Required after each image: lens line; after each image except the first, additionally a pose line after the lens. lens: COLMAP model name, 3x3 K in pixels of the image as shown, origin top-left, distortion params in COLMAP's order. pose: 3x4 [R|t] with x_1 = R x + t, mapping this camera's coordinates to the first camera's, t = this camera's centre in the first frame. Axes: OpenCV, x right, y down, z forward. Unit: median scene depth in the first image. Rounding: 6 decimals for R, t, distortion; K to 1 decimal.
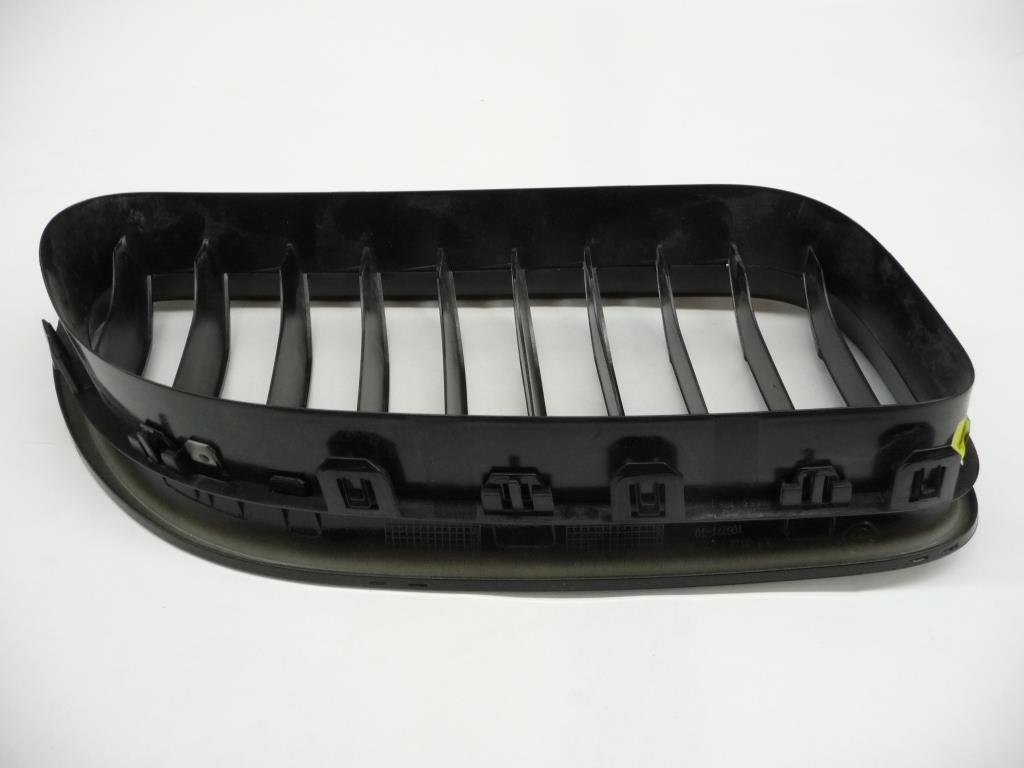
lens RADIAL K [[840.7, 0, 511.8], [0, 840.7, 382.9], [0, 0, 1]] dist [-0.000239, -0.001019]
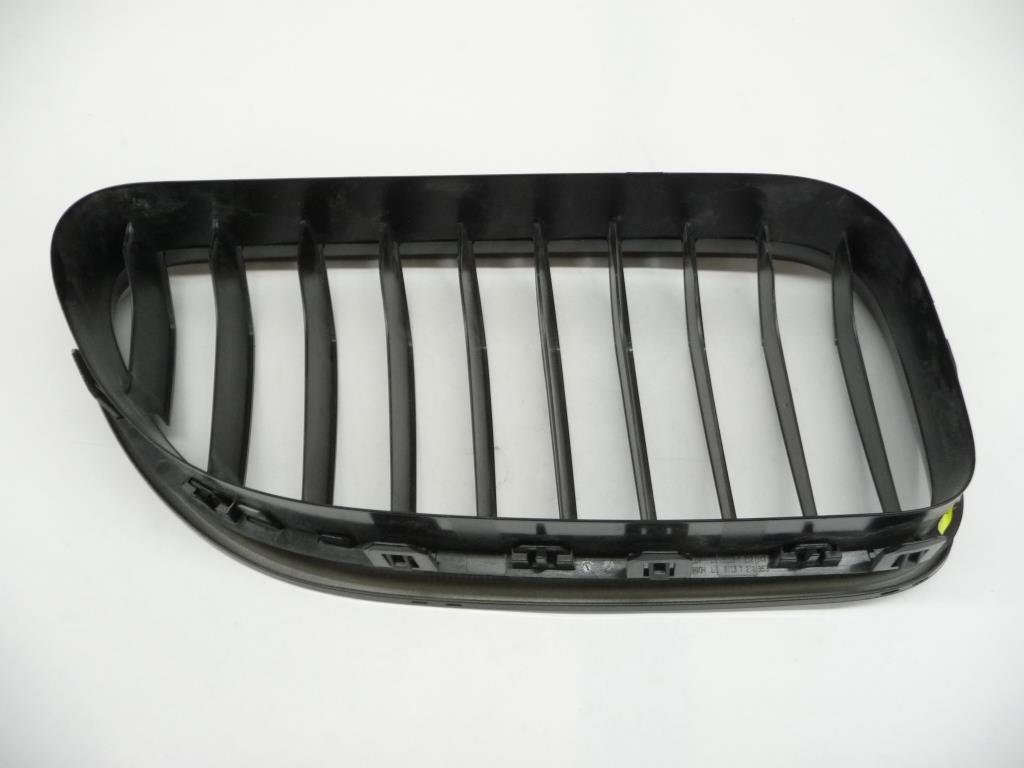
lens RADIAL K [[840.7, 0, 511.6], [0, 840.7, 381.8], [0, 0, 1]] dist [-0.000239, -0.001019]
pose [[0.999932, 0.008909, 0.007509, -0.032835], [-0.011147, 0.919001, 0.394097, -0.386159], [-0.003390, -0.394154, 0.919038, 0.049324]]
